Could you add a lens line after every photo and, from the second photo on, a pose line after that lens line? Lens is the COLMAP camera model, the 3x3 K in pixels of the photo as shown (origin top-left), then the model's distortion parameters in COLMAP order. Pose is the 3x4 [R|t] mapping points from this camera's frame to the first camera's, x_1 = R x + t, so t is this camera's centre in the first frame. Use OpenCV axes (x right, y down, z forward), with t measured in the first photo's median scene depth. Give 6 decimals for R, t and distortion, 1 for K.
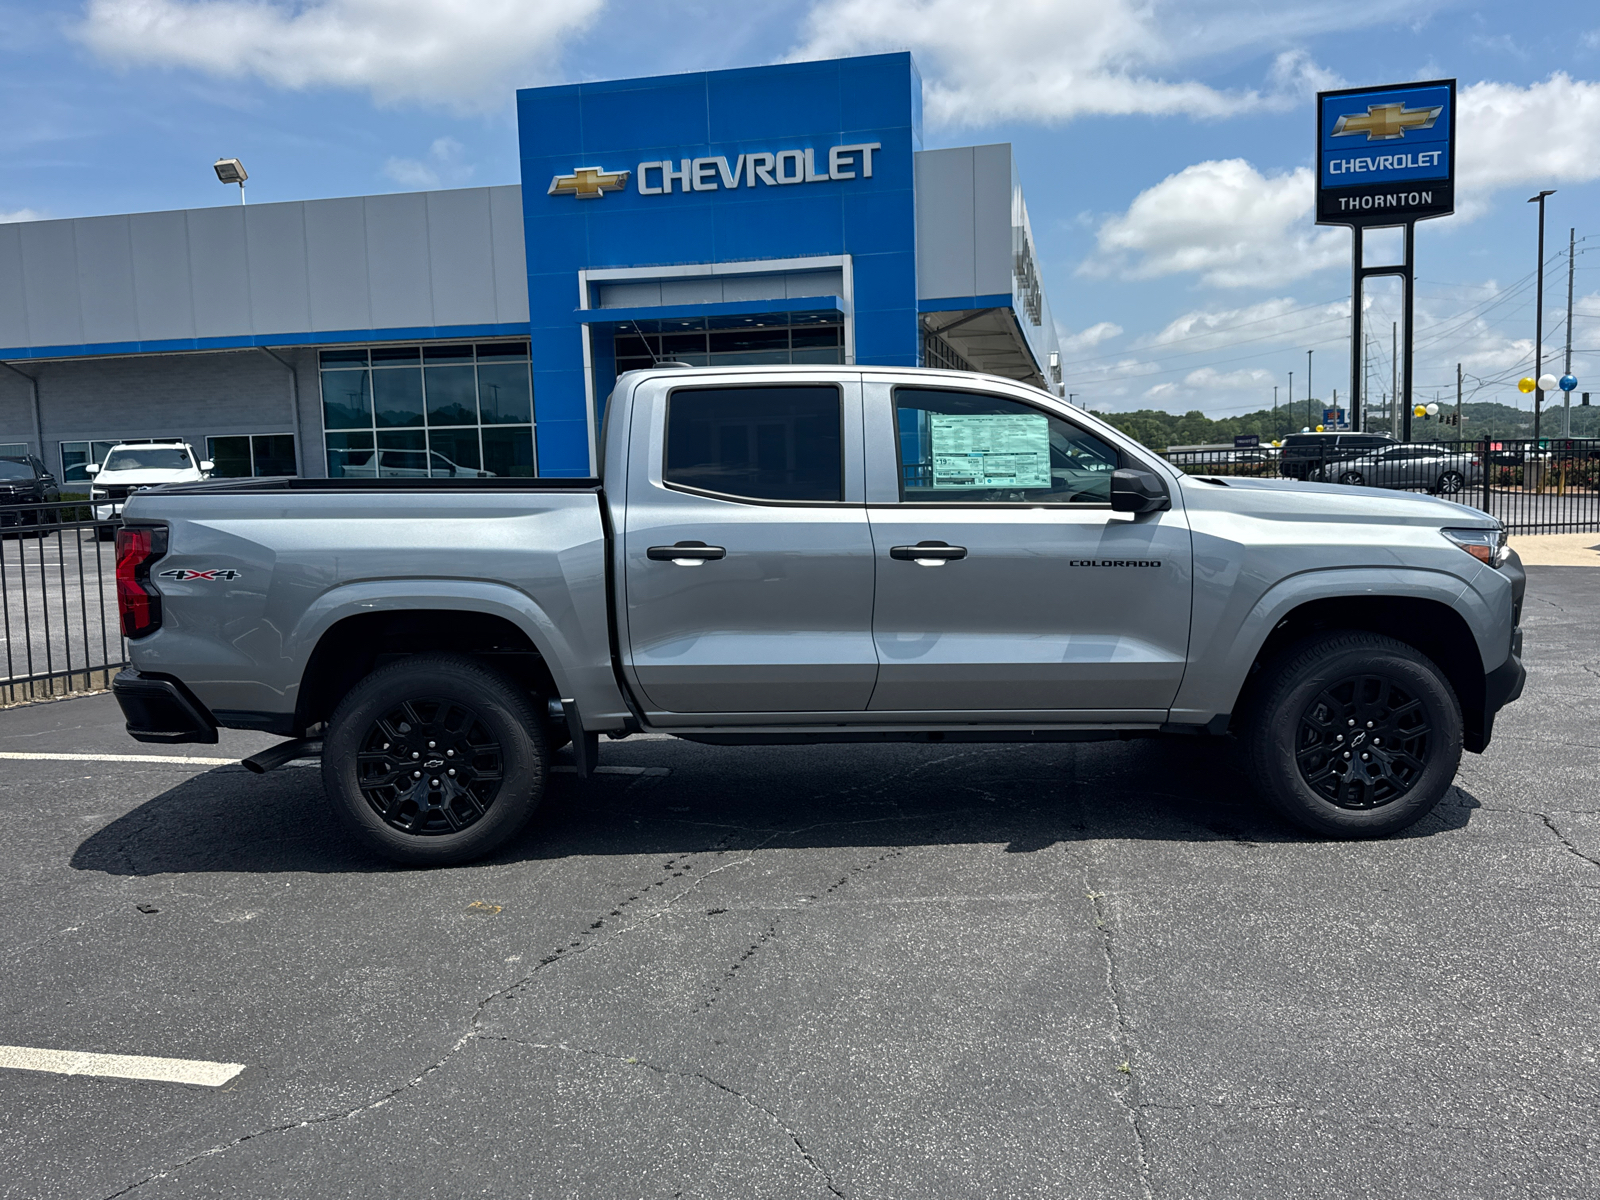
lens RADIAL K [[1363.8, 0, 798.1], [0, 1363.8, 609.7], [0, 0, 1]] dist [0.019607, -0.007546]
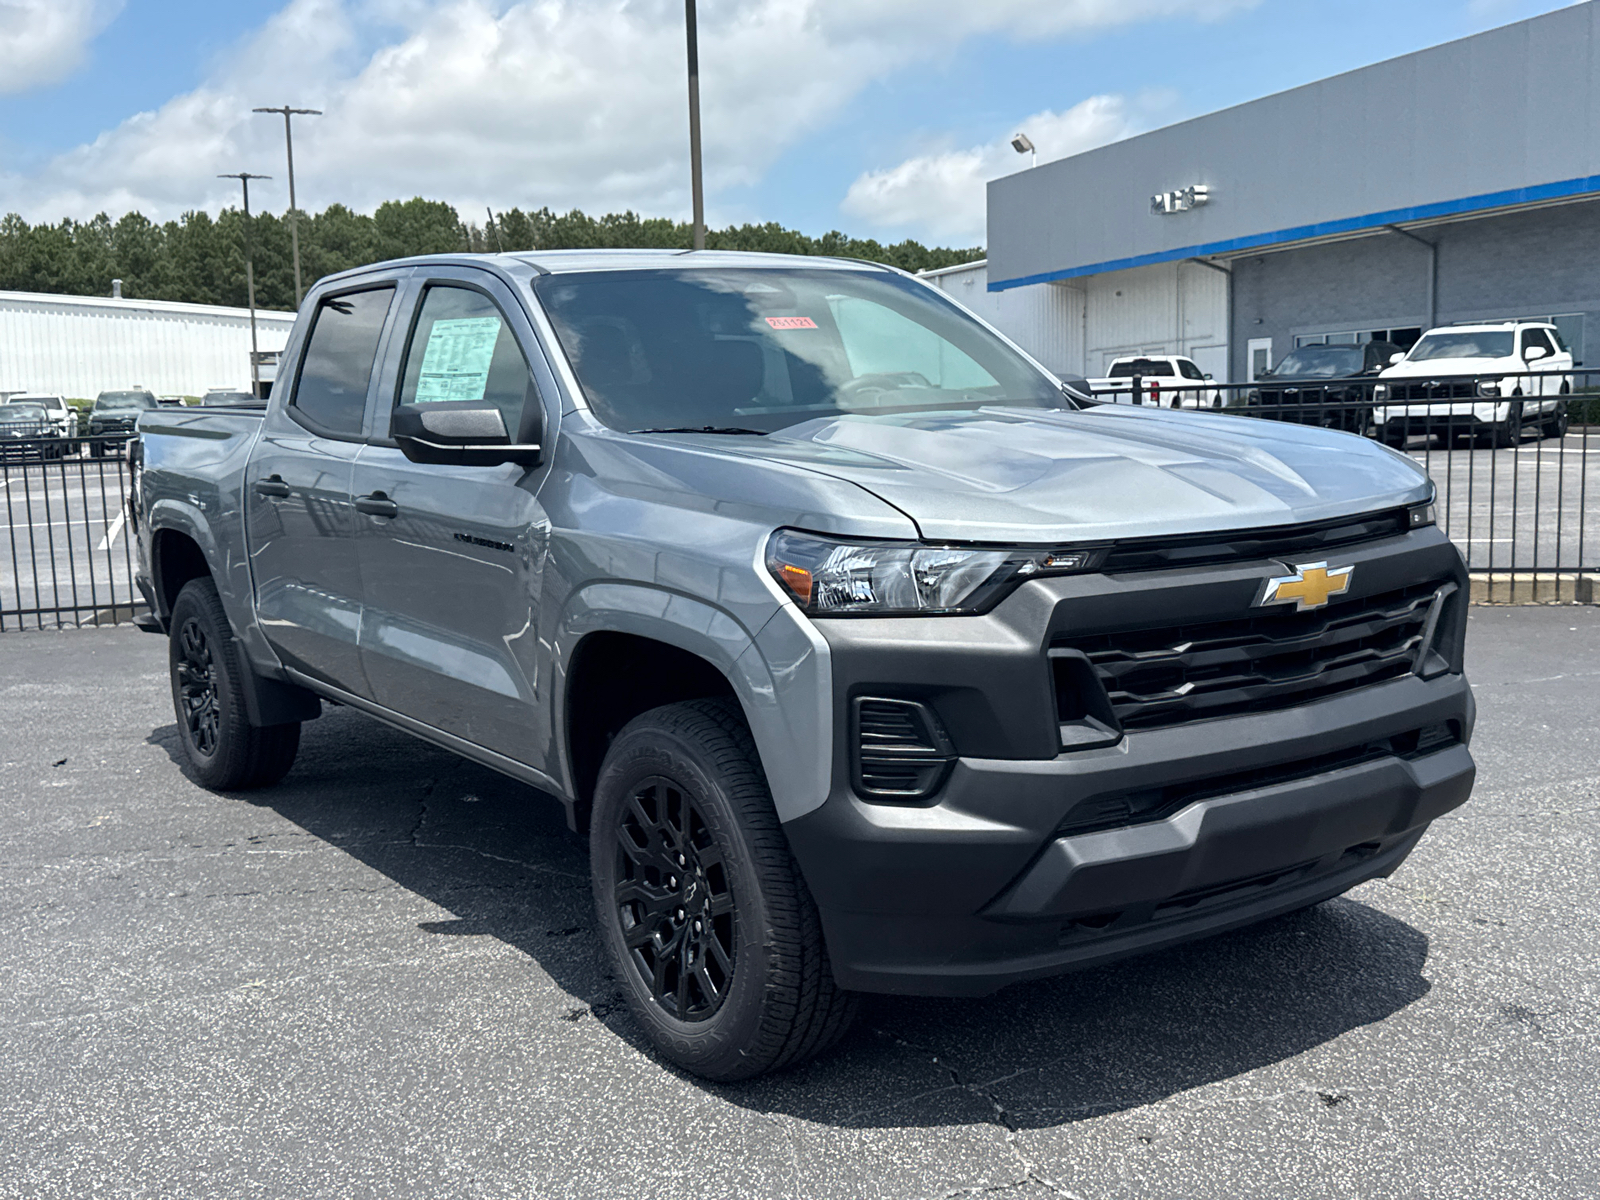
lens RADIAL K [[1913.0, 0, 800.0], [0, 1913.0, 600.0], [0, 0, 1]] dist [-0.023682, -0.032081]
pose [[0.509104, 0.097938, -0.855115, 1.018974], [-0.077533, 0.994684, 0.067763, -0.057811], [0.857206, 0.031802, 0.513991, 0.660812]]
